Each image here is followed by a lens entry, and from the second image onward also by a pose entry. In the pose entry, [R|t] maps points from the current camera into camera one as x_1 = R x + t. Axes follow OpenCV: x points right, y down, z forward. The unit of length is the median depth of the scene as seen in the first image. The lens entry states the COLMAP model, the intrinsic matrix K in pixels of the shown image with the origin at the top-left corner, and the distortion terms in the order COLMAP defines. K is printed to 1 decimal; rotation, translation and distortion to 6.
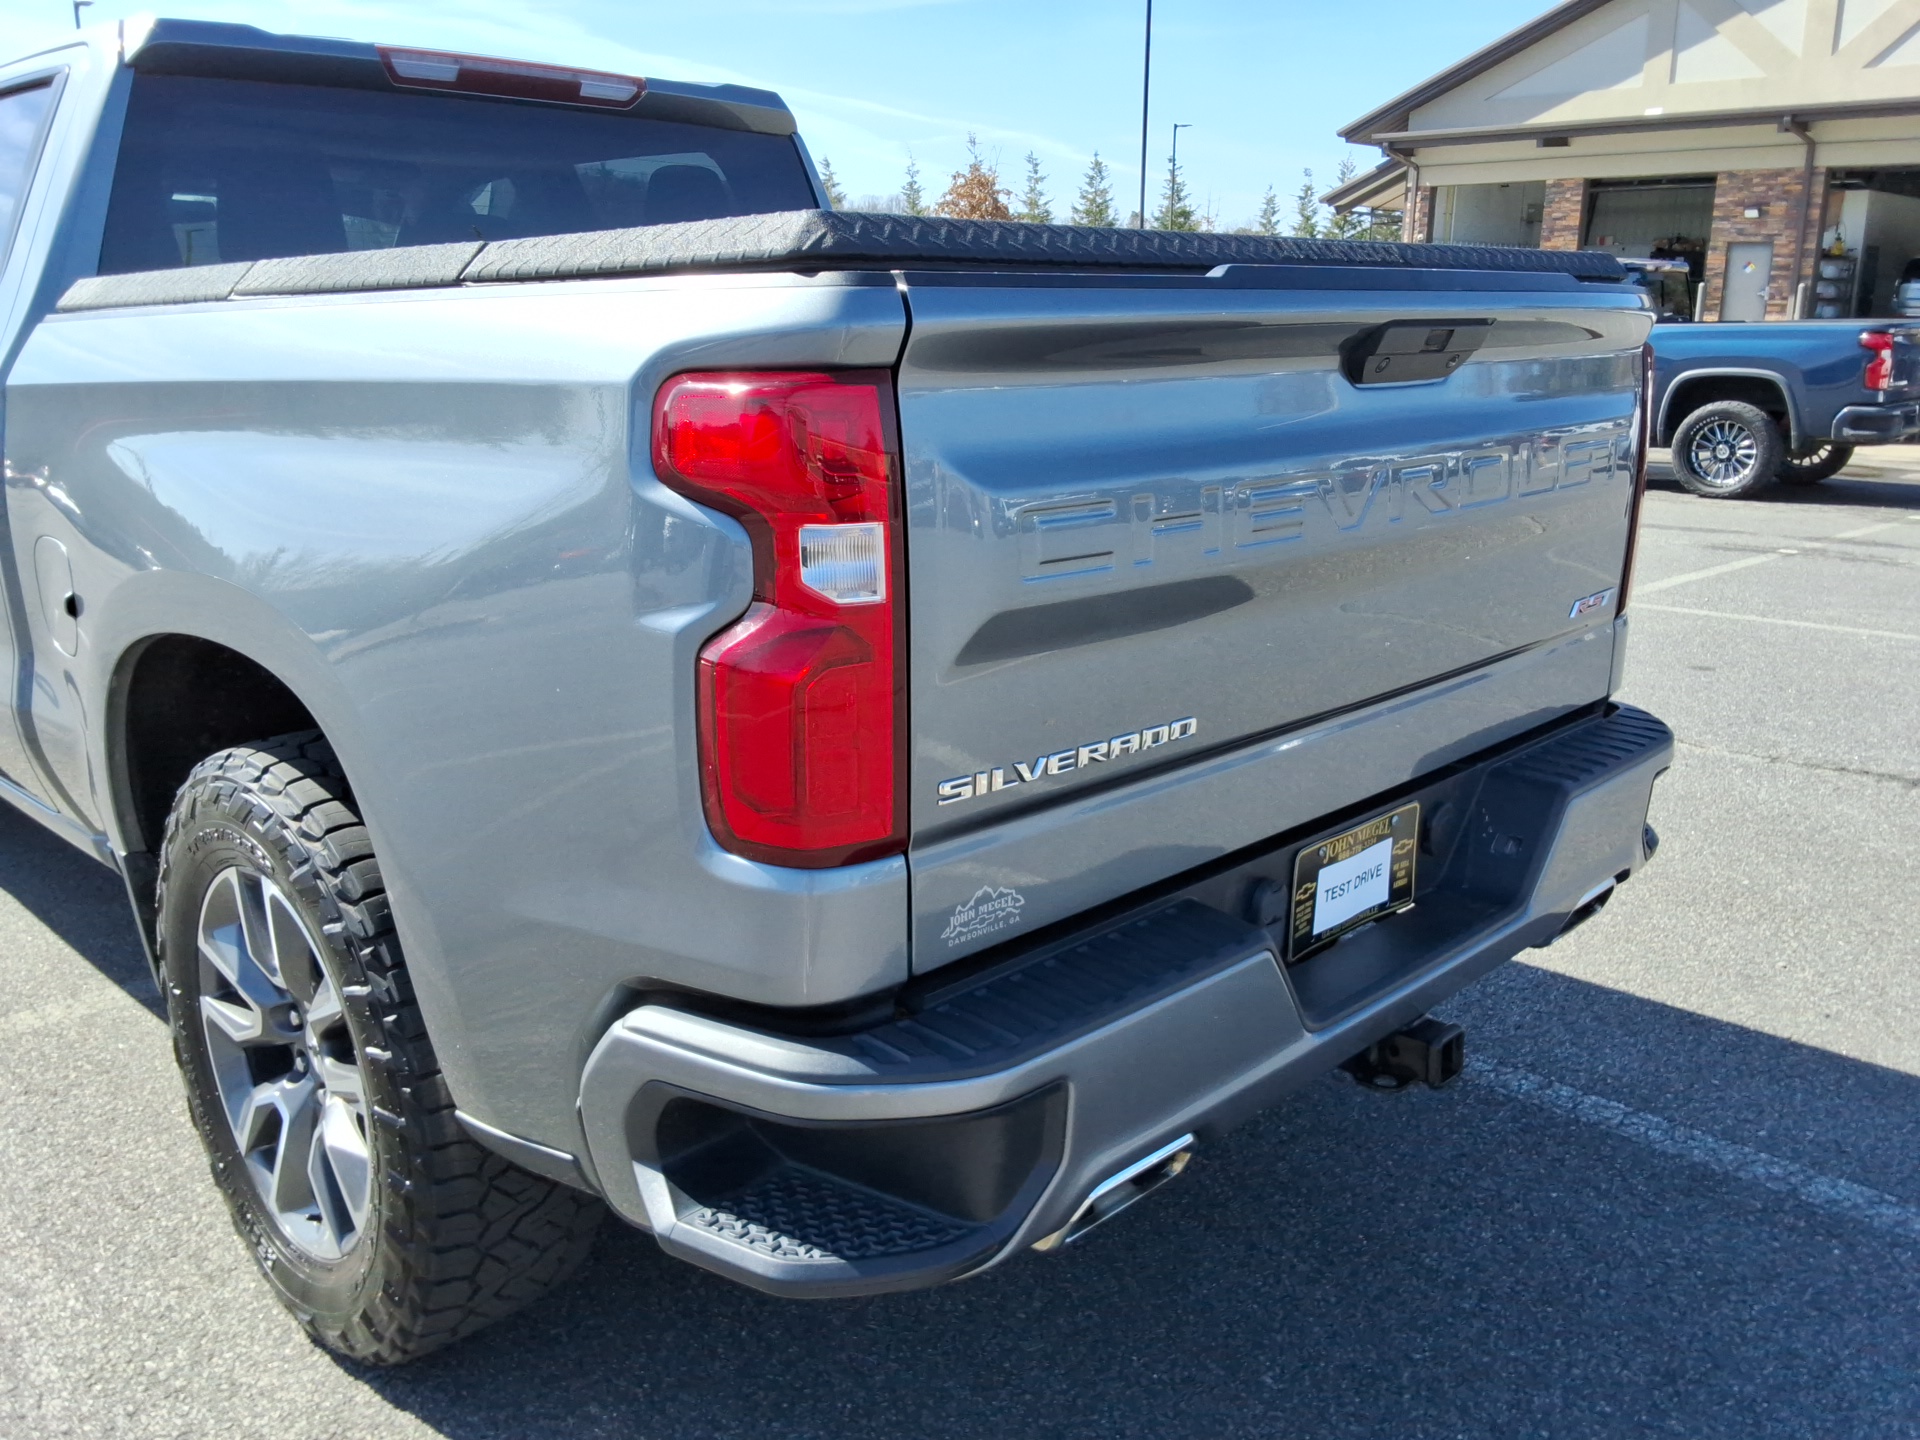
lens RADIAL K [[1550.7, 0, 961.1], [0, 1550.7, 712.4], [0, 0, 1]] dist [0.111757, -0.177733]
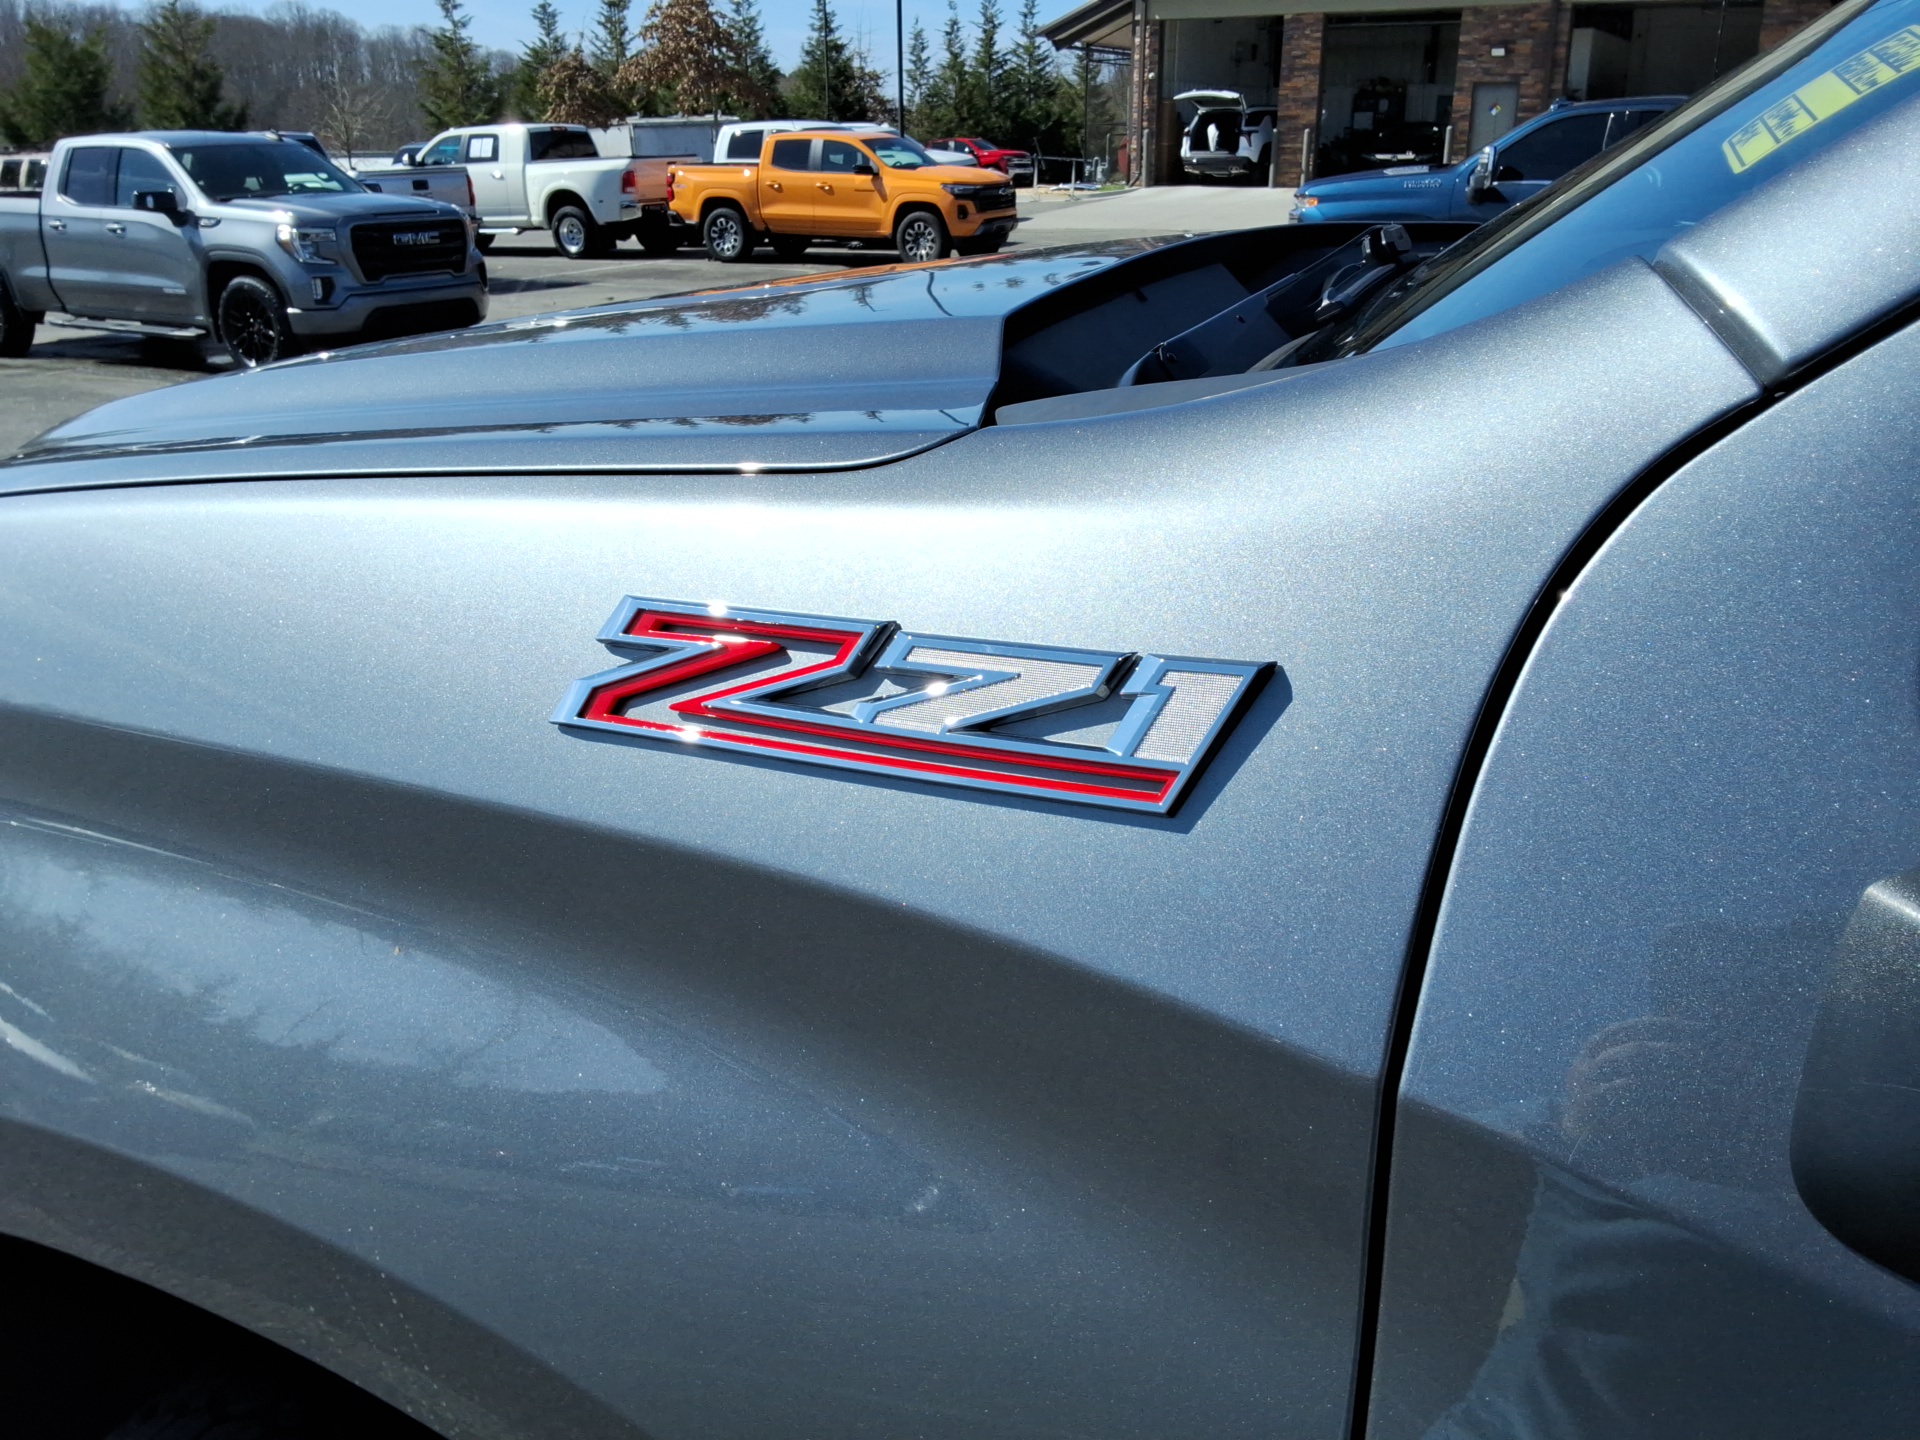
lens RADIAL K [[1554.4, 0, 978.1], [0, 1554.4, 716.4], [0, 0, 1]] dist [0.100820, -0.167224]
pose [[0.961172, -0.099107, 0.257538, -1.374023], [0.075104, 0.992002, 0.101446, -0.418756], [-0.265533, -0.078165, 0.960928, 1.524947]]
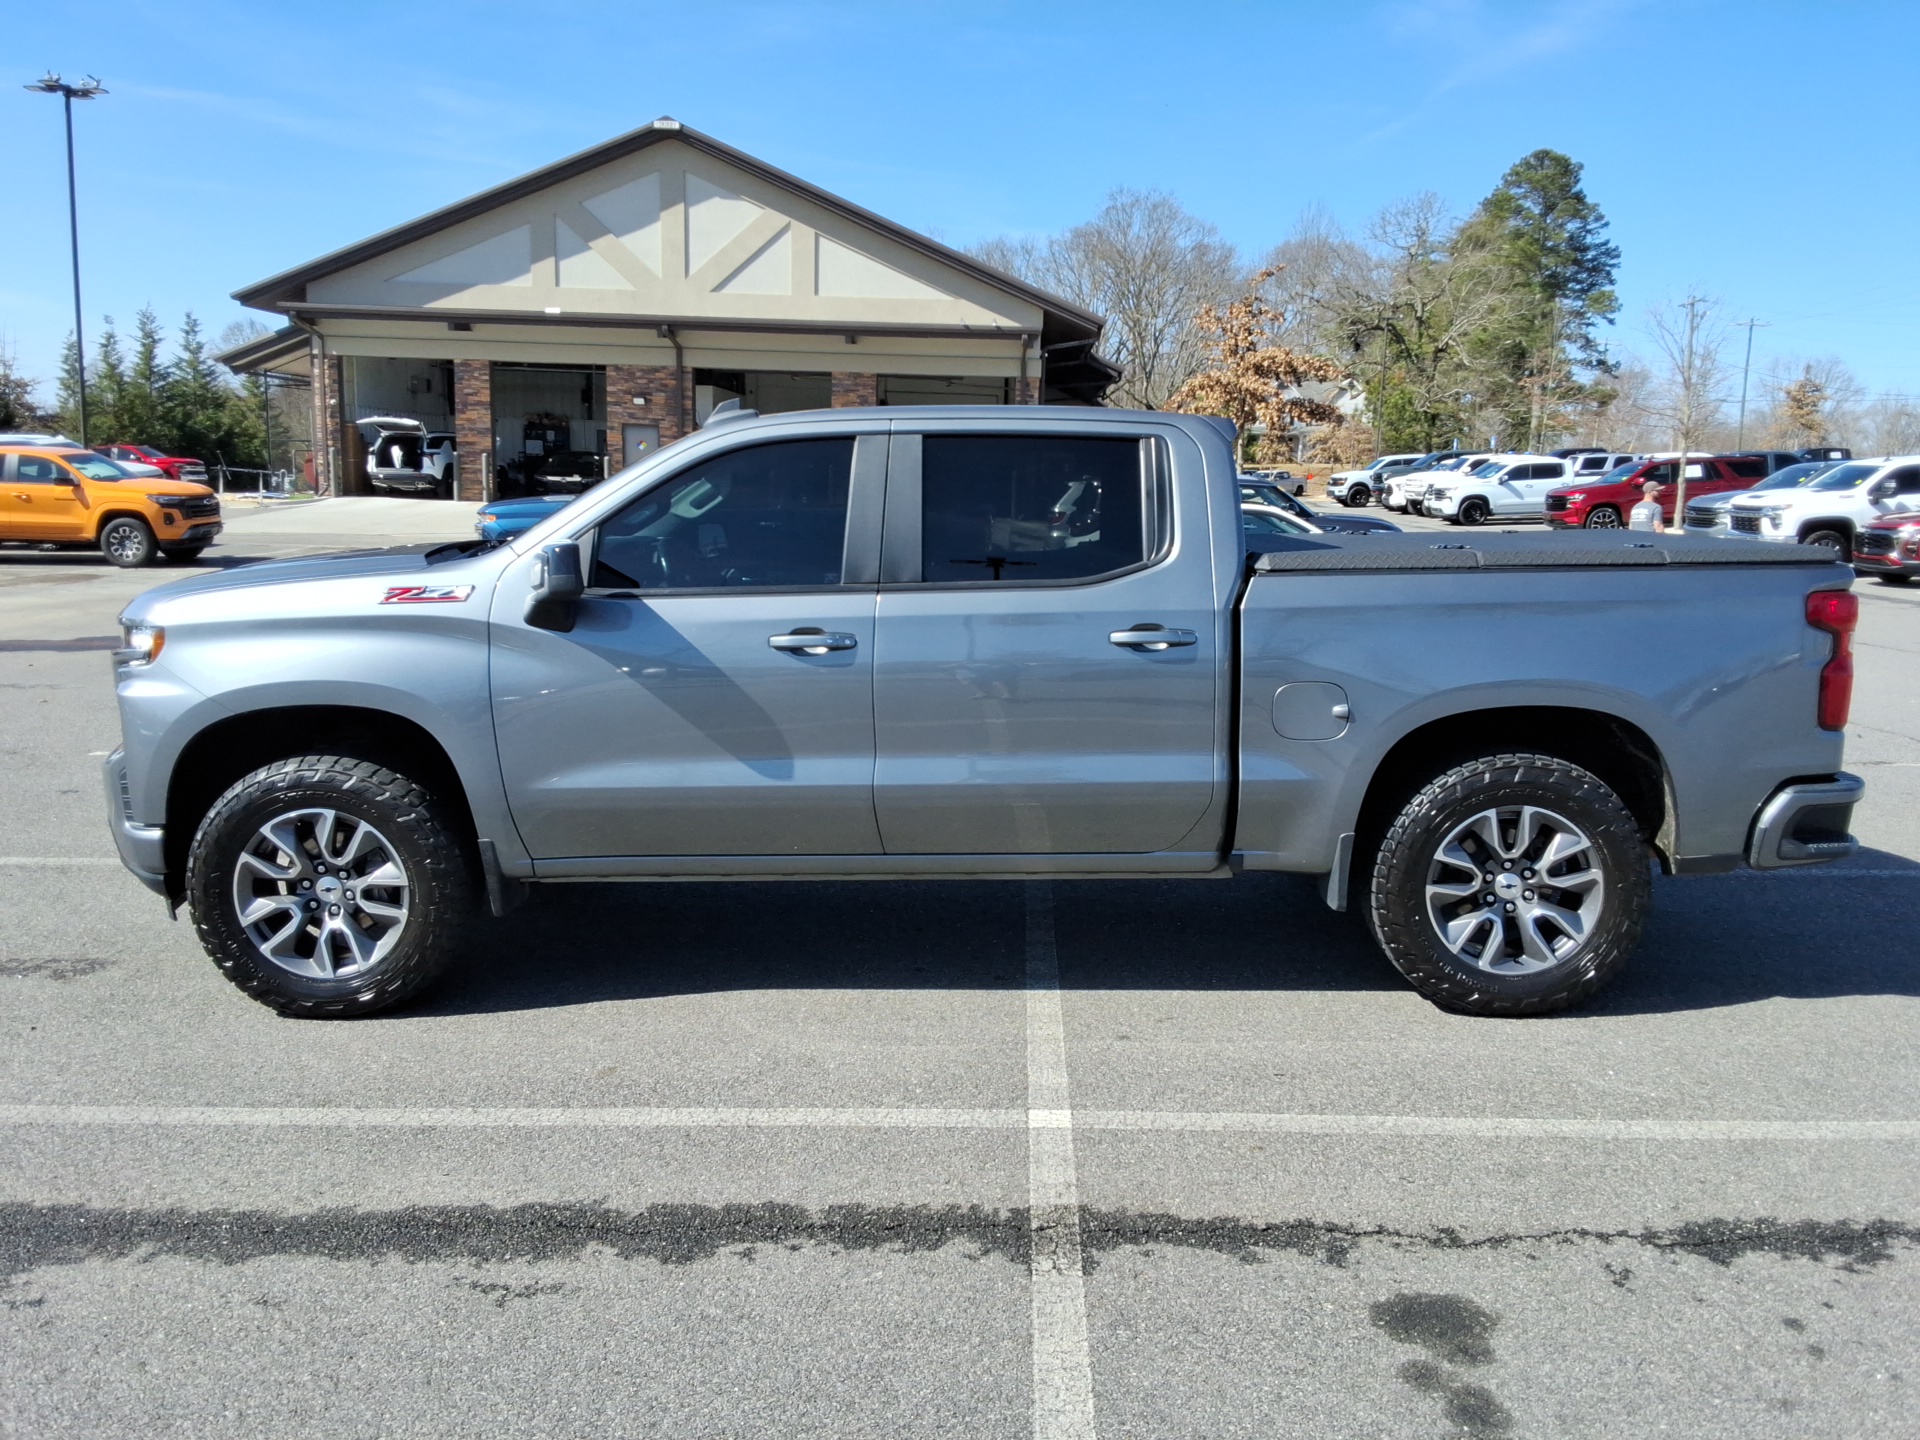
lens RADIAL K [[1537.4, 0, 990.3], [0, 1537.4, 718.7], [0, 0, 1]] dist [0.098454, -0.177500]
pose [[0.708786, -0.096371, 0.698809, -2.171364], [0.155995, 0.987512, -0.022037, -0.105493], [-0.687959, 0.124630, 0.714968, -0.047499]]
